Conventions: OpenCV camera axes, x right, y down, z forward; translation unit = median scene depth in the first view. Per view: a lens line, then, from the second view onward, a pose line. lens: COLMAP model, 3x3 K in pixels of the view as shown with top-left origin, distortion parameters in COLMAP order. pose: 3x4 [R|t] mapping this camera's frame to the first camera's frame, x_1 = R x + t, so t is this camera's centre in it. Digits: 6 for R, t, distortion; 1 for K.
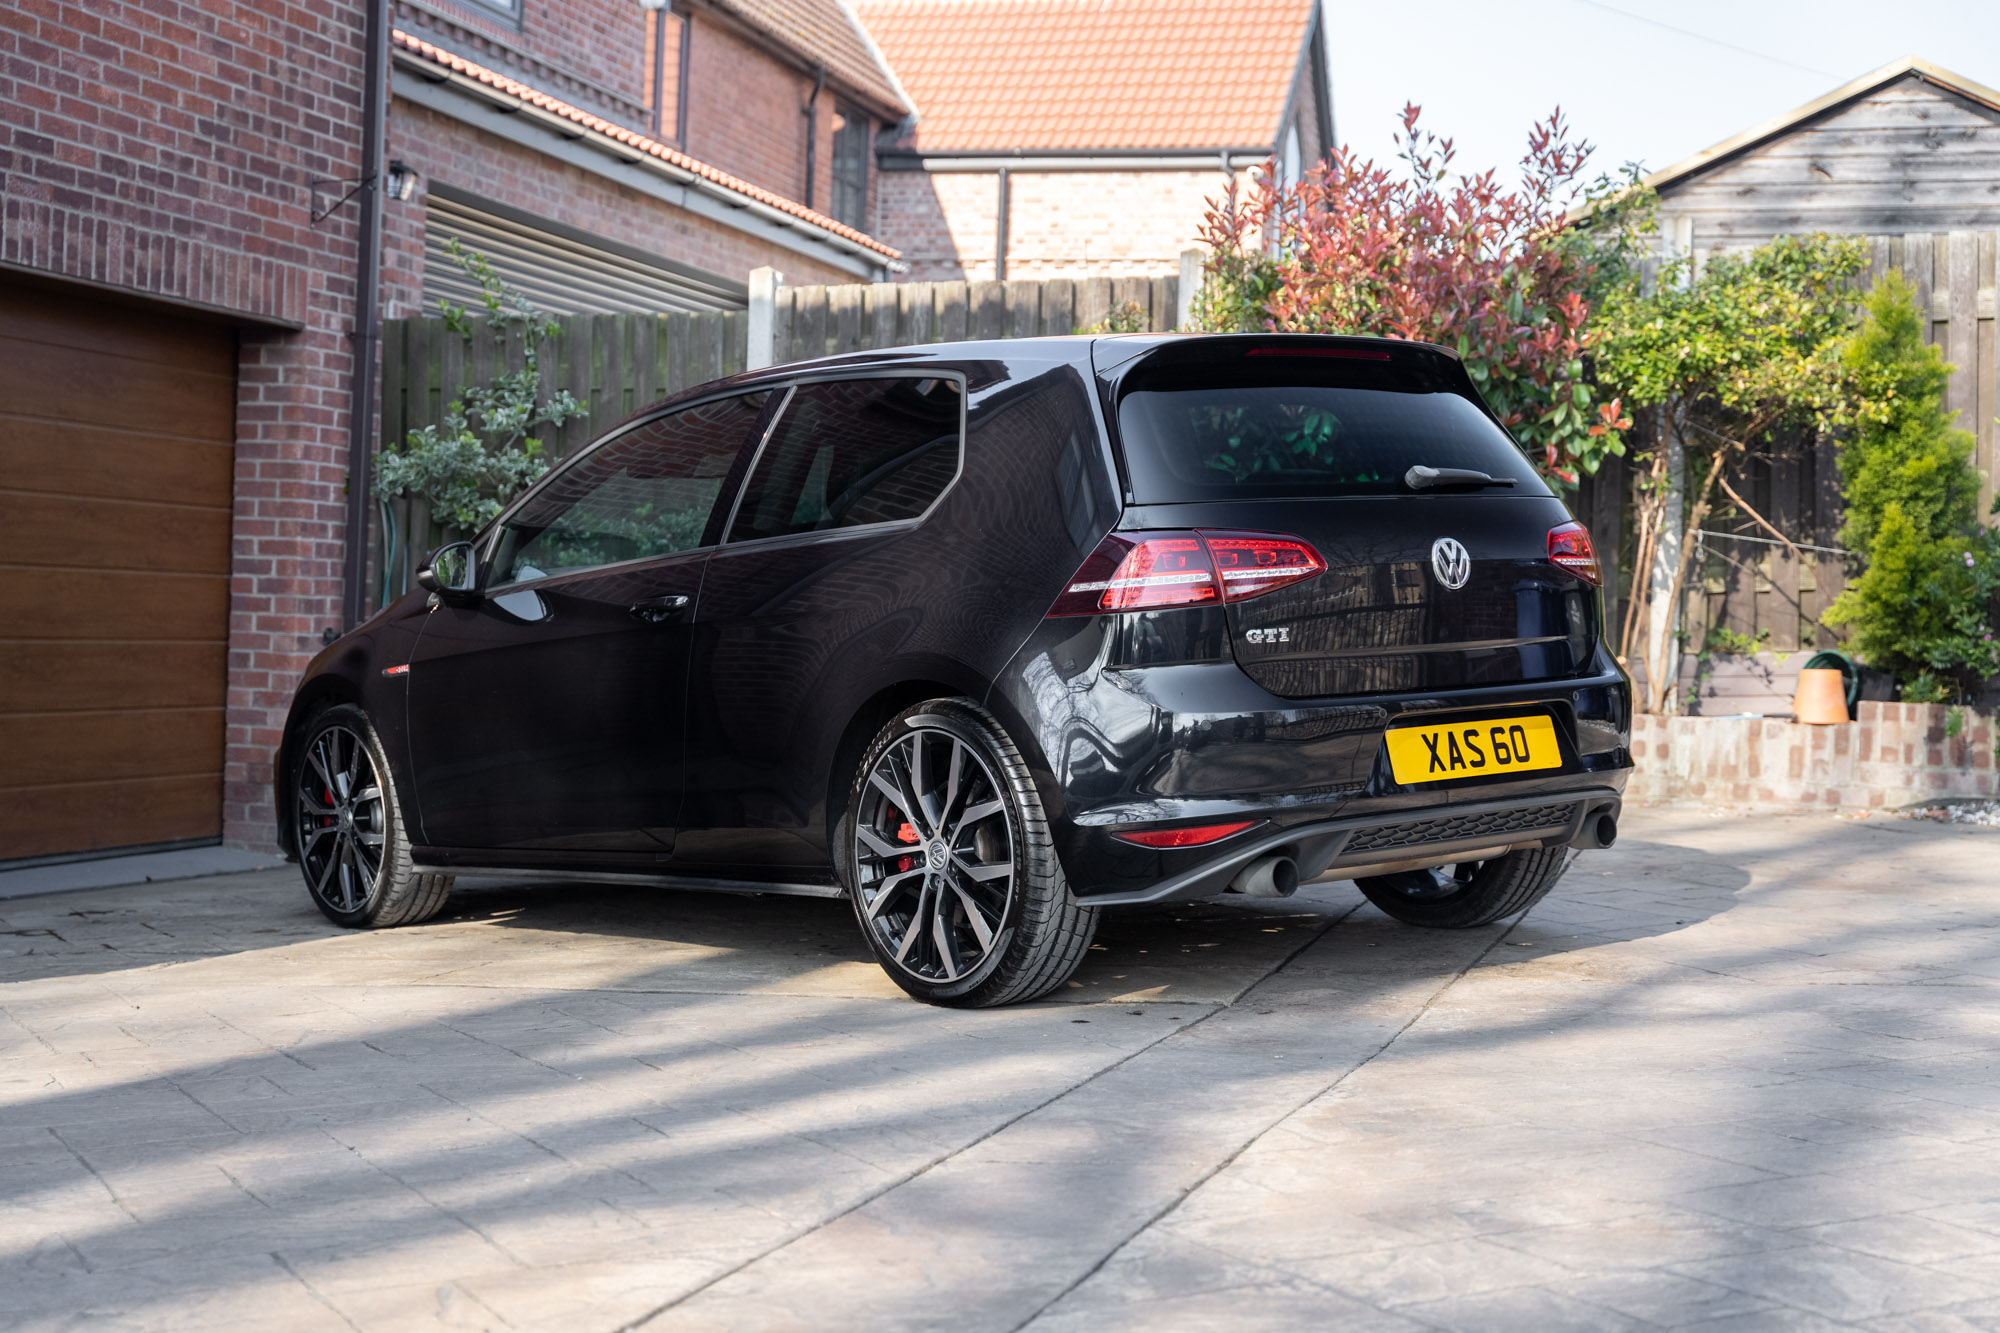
lens RADIAL K [[2711.6, 0, 1000.0], [0, 2711.6, 666.5], [0, 0, 1]] dist [0.006082, 0.008827]
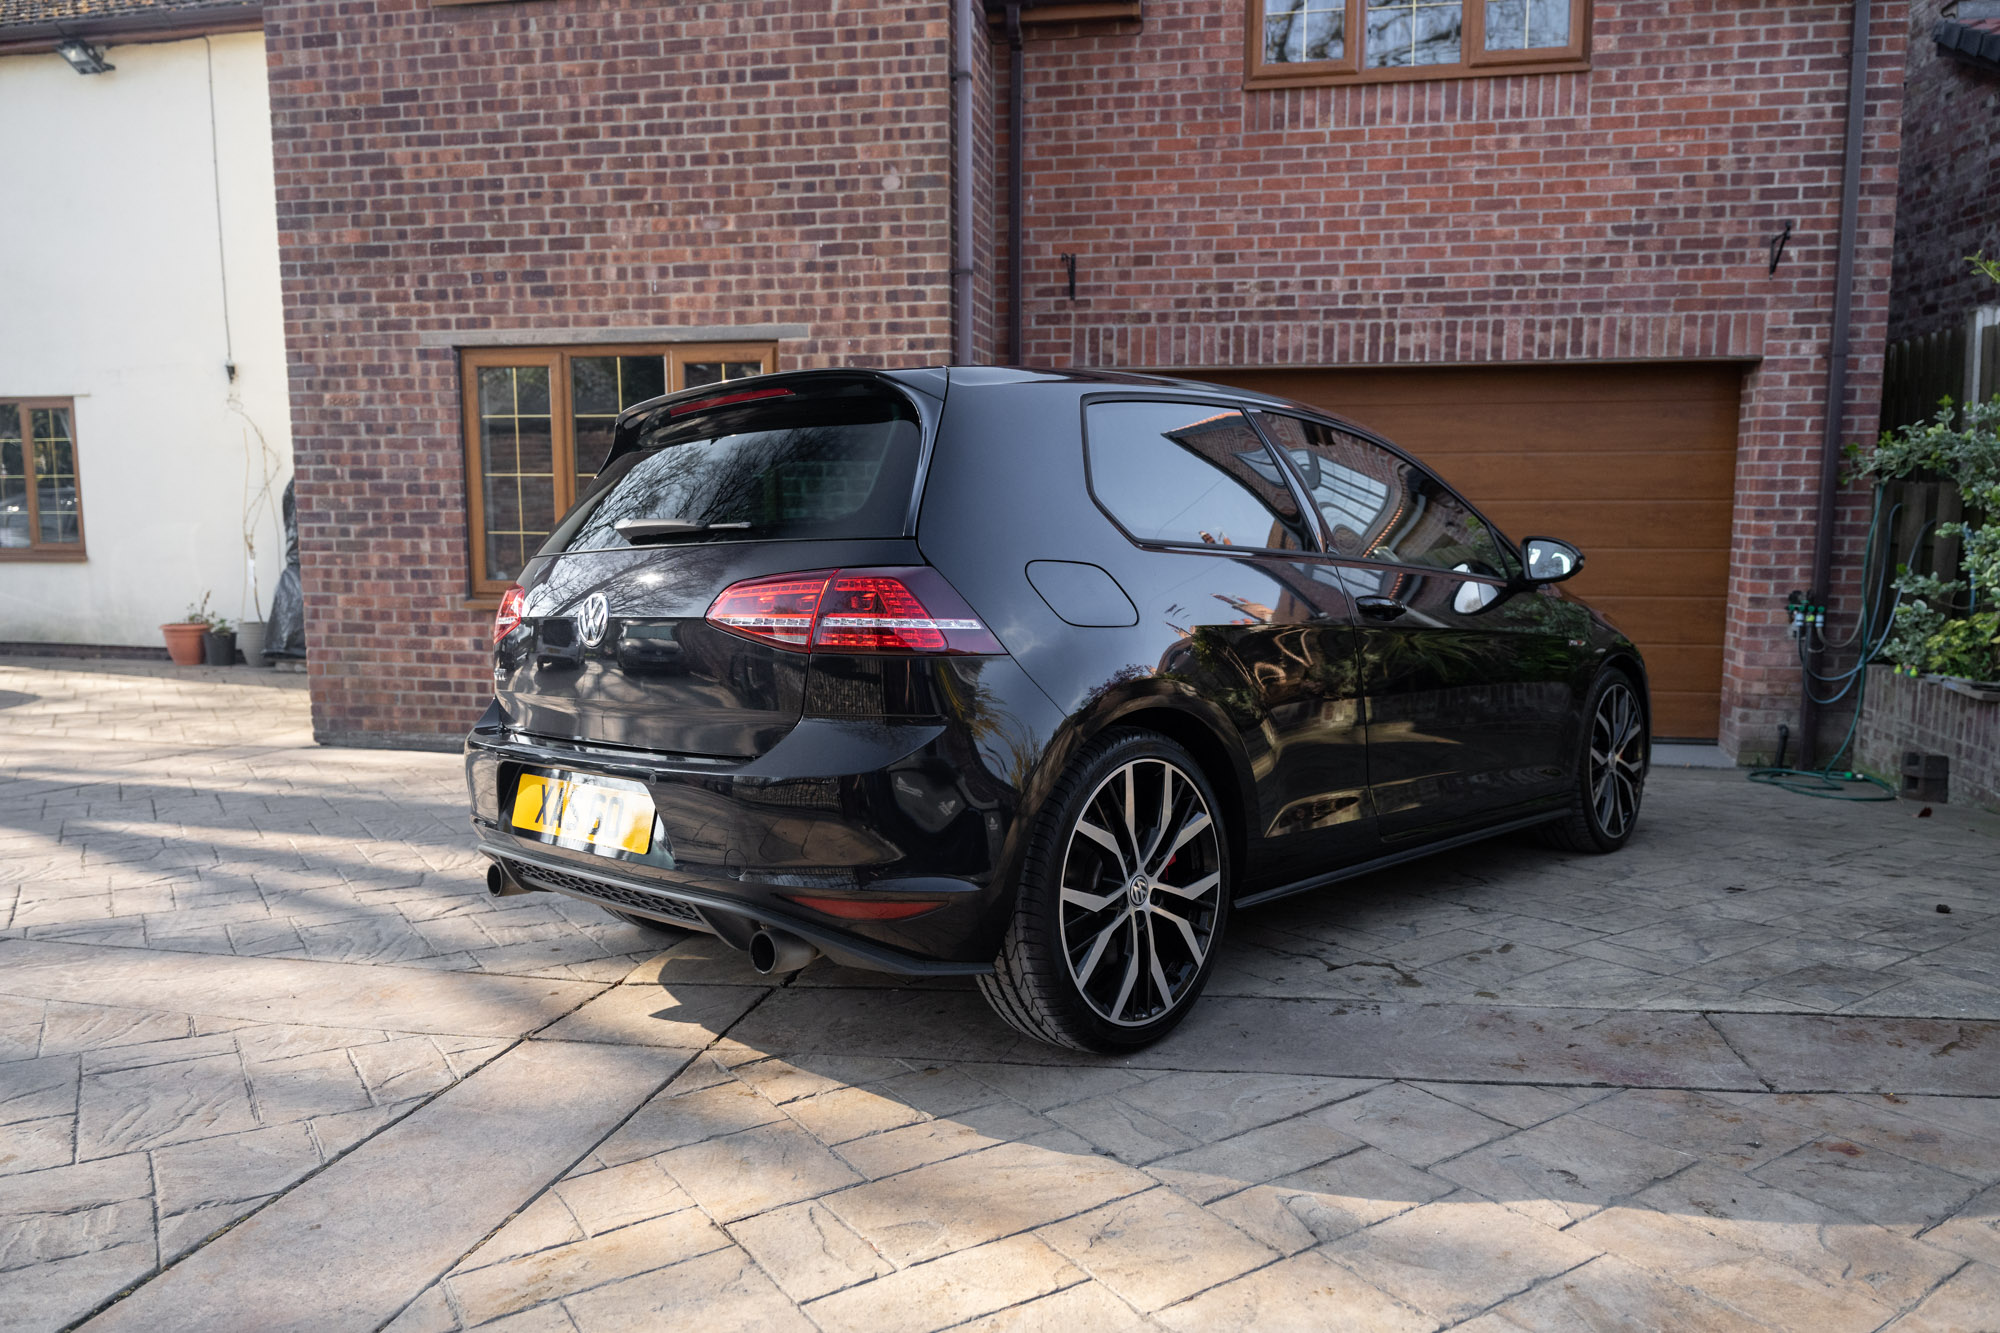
lens RADIAL K [[1335.9, 0, 1001.8], [0, 1335.9, 654.2], [0, 0, 1]] dist [0.017957, -0.028430]
pose [[0.123805, 0.084462, -0.988705, 0.358954], [-0.009435, 0.996426, 0.083941, -0.036434], [0.992262, -0.001064, 0.124160, 0.591408]]
